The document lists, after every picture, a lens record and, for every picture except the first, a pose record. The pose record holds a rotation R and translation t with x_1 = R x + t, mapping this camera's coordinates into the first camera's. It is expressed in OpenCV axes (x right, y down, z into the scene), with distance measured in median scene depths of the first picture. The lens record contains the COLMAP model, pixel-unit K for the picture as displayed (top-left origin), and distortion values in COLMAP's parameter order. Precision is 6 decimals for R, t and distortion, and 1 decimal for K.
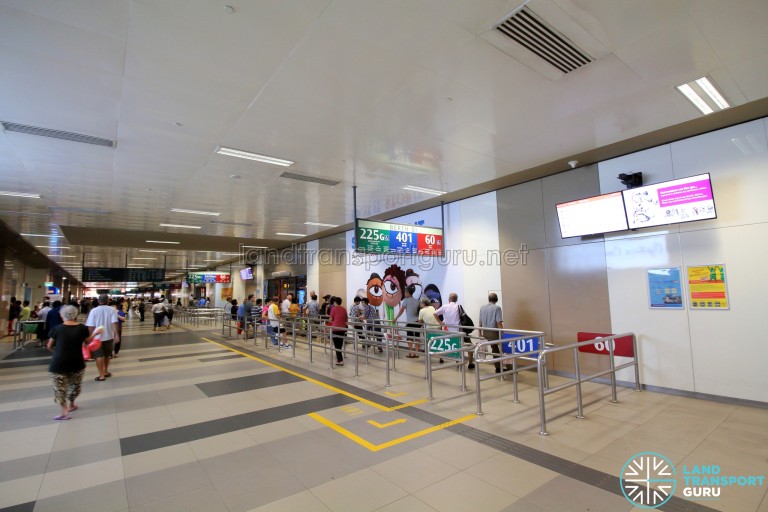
lens RADIAL K [[372.2, 0, 383.8], [0, 372.2, 255.9], [0, 0, 1]] dist [0.005684, 0.000469]
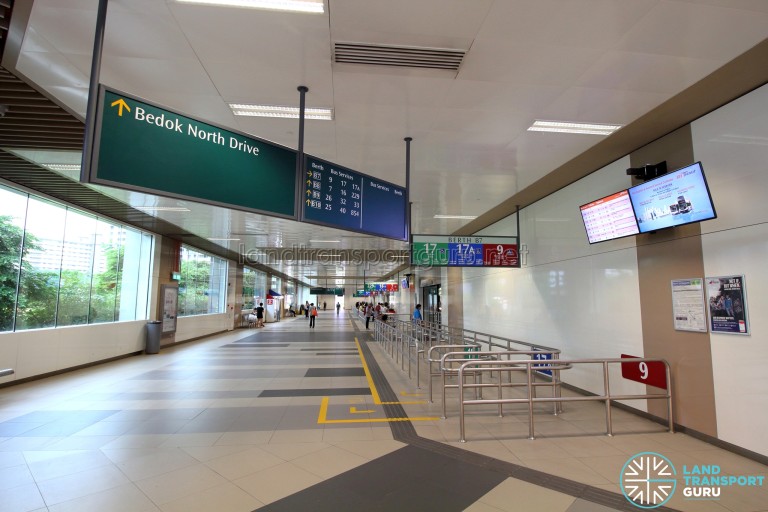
lens RADIAL K [[401.2, 0, 385.5], [0, 401.2, 257.3], [0, 0, 1]] dist [-0.003202, -0.000303]
pose [[0.857860, -0.032717, -0.512841, 0.624219], [0.025296, 0.999450, -0.021447, -0.014213], [0.513261, 0.005426, 0.858216, -0.060485]]
